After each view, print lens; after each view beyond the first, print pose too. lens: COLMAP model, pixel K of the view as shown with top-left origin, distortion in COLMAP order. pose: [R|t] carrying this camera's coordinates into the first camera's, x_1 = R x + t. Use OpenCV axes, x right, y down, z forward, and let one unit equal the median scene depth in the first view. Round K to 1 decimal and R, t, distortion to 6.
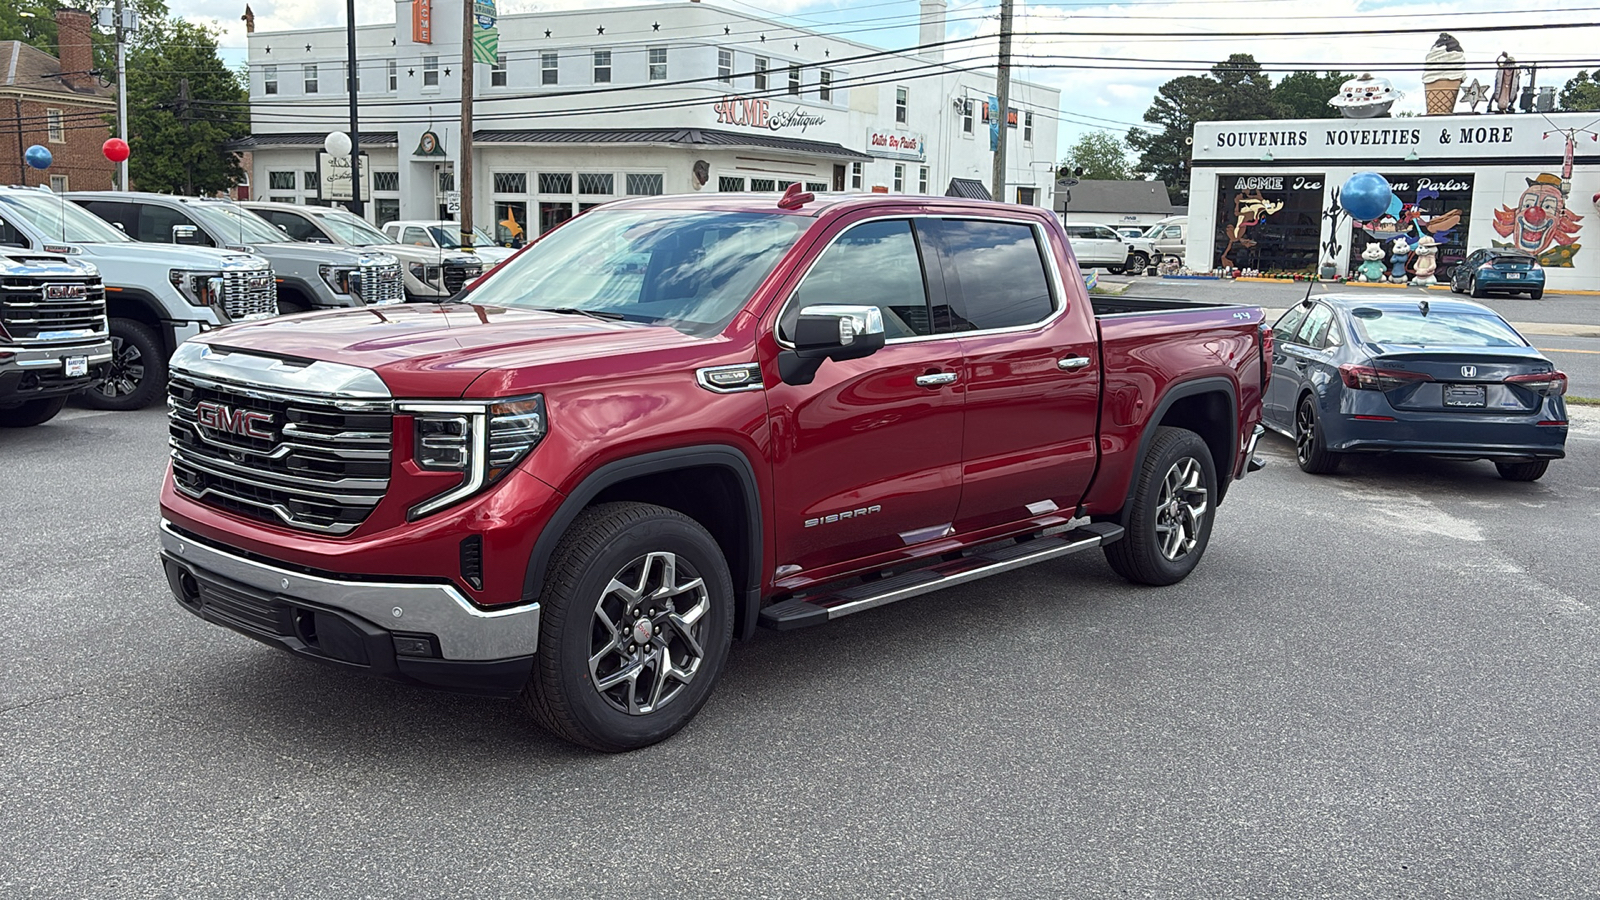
lens RADIAL K [[1460.2, 0, 800.0], [0, 1460.2, 450.0], [0, 0, 1]] dist [0.025137, 0.003039]
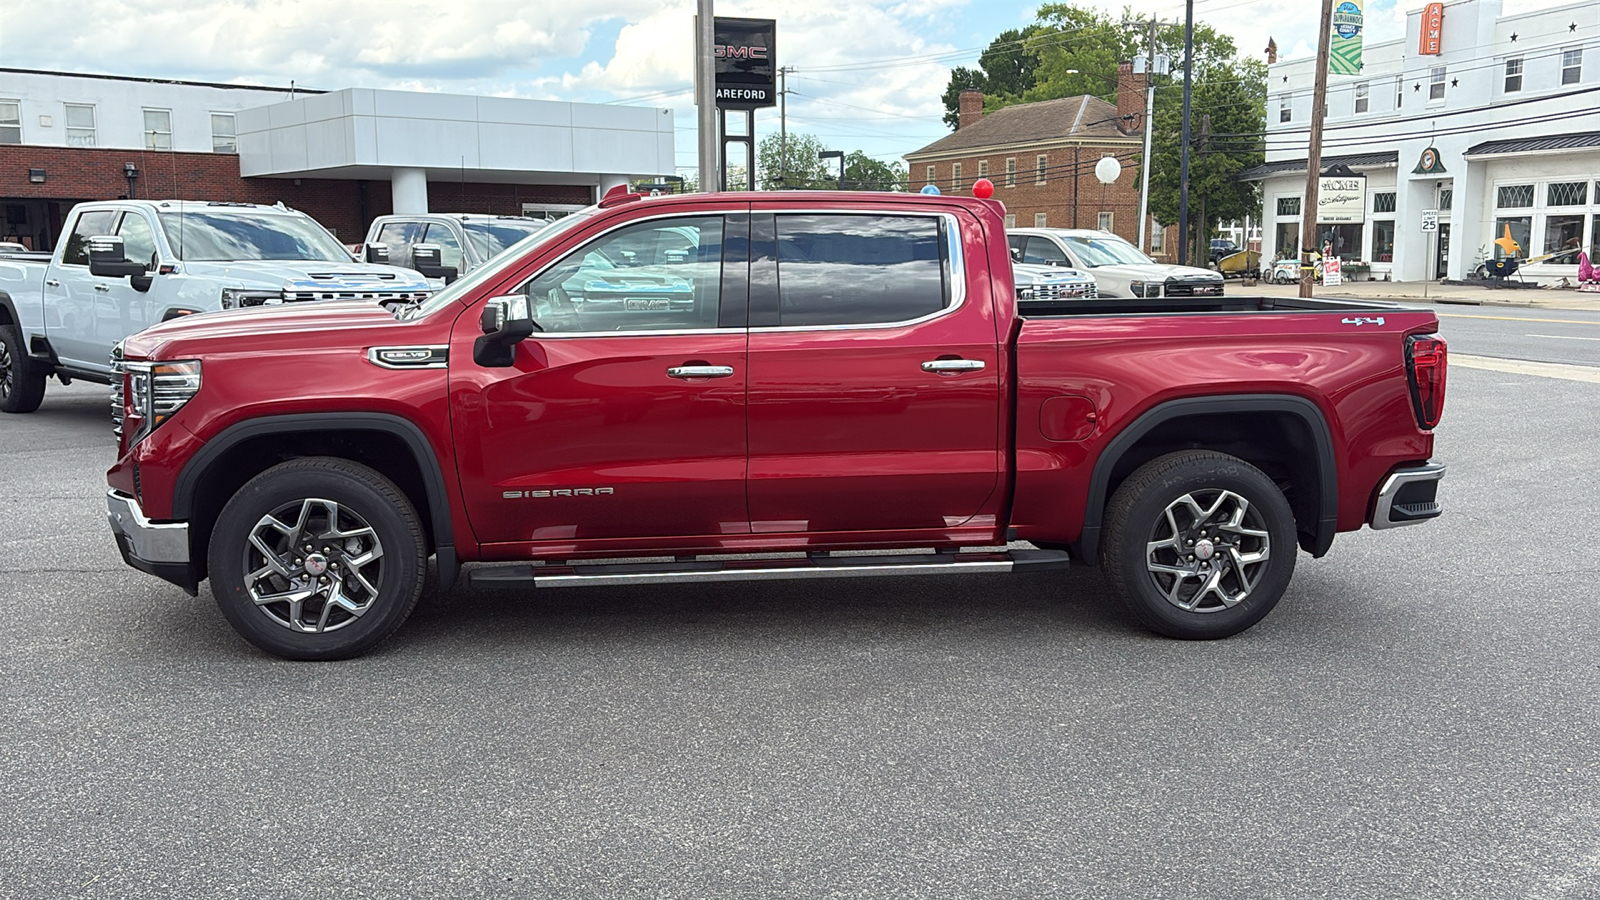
lens RADIAL K [[1473.9, 0, 852.2], [0, 1473.9, 450.7], [0, 0, 1]] dist [0.043617, 0.007036]
pose [[0.765903, 0.063649, -0.639798, 0.596553], [-0.076065, 0.997070, 0.008134, -0.007252], [0.638441, 0.042436, 0.768500, 0.203845]]
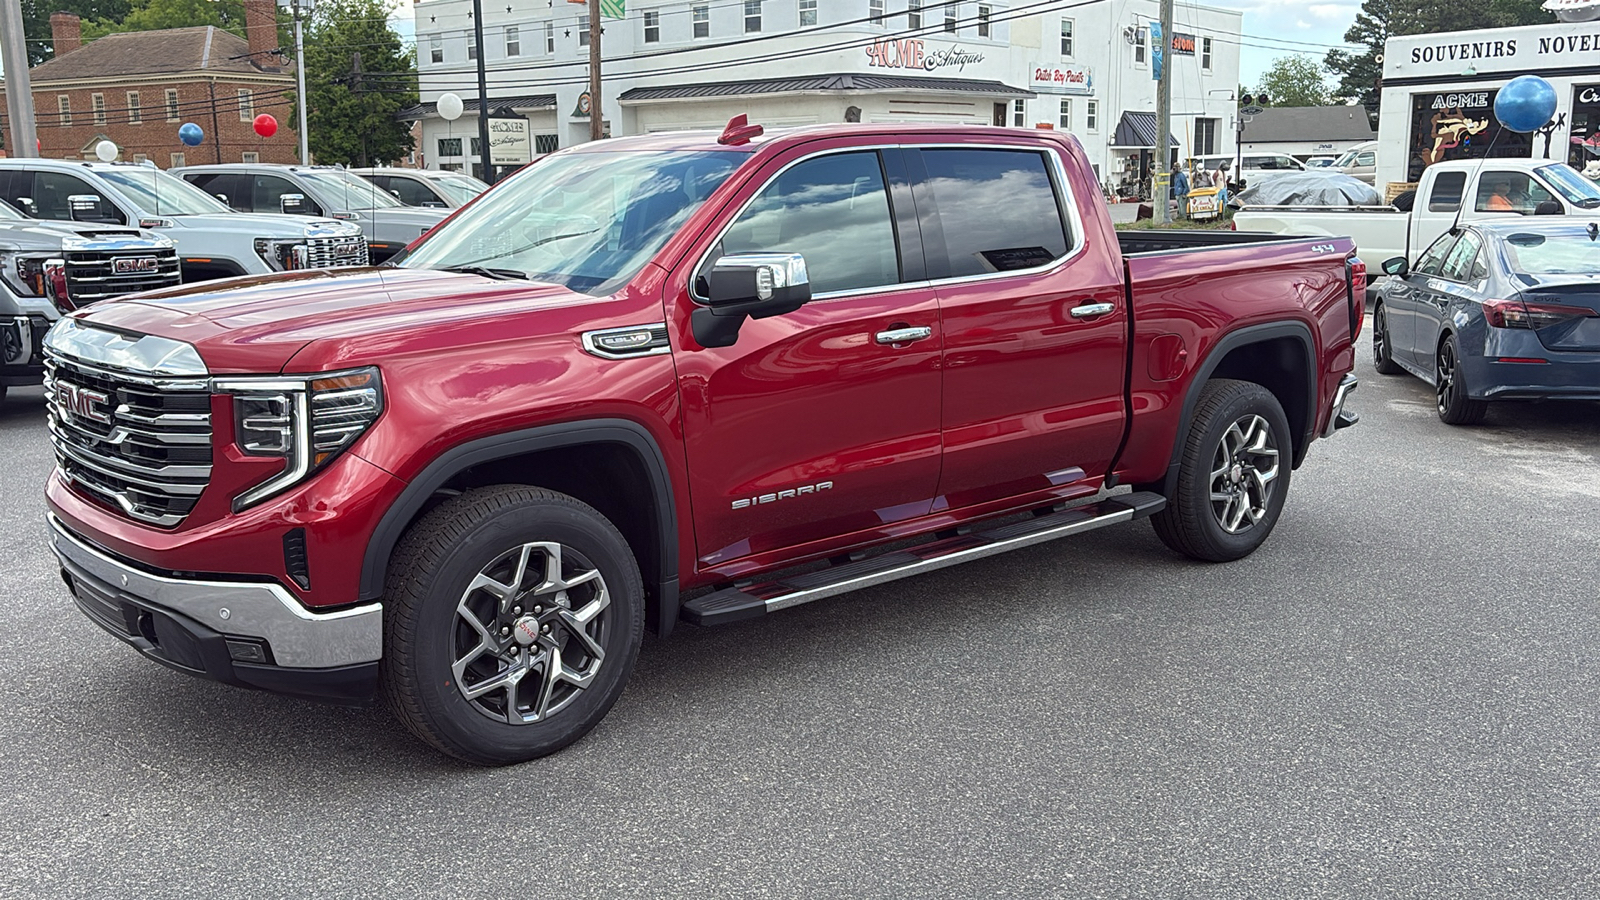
lens RADIAL K [[1463.2, 0, 761.0], [0, 1463.2, 460.4], [0, 0, 1]] dist [0.006972, 0.049422]
pose [[0.988457, -0.012448, -0.150989, 0.100399], [0.018511, 0.999075, 0.038818, -0.006542], [0.150366, -0.041165, 0.987773, 0.088172]]
